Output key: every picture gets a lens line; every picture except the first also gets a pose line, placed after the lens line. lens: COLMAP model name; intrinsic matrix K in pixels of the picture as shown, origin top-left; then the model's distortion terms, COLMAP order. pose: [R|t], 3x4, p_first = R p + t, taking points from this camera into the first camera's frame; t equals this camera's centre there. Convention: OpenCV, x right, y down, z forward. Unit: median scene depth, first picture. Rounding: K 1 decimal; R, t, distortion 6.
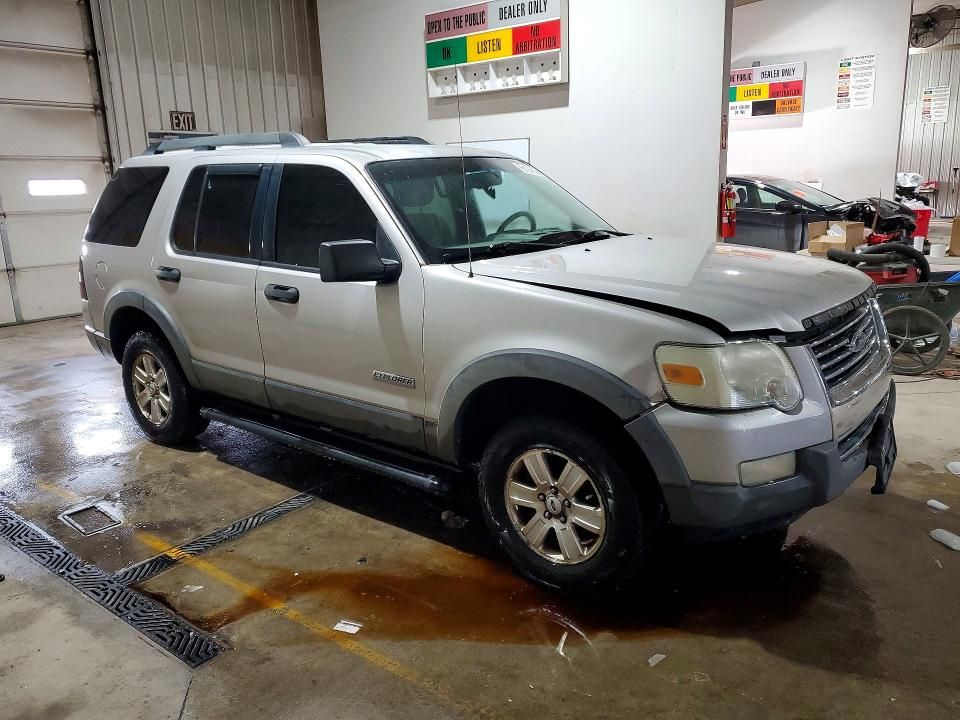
lens RADIAL K [[760.2, 0, 485.7], [0, 760.2, 359.8], [0, 0, 1]] dist [0.012081, -0.002882]
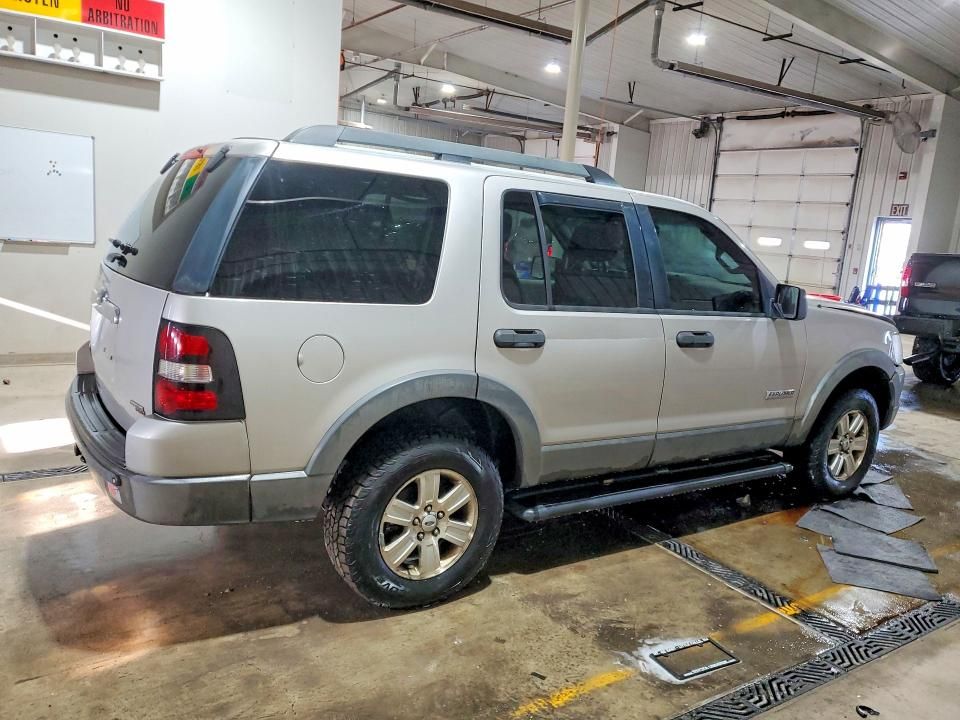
lens RADIAL K [[760.2, 0, 484.2], [0, 760.2, 361.3], [0, 0, 1]] dist [0.012081, -0.002882]
pose [[0.270821, -0.119774, 0.955149, -1.232268], [0.140173, 0.986560, 0.083969, -0.172178], [-0.952369, 0.111146, 0.283970, 0.927647]]
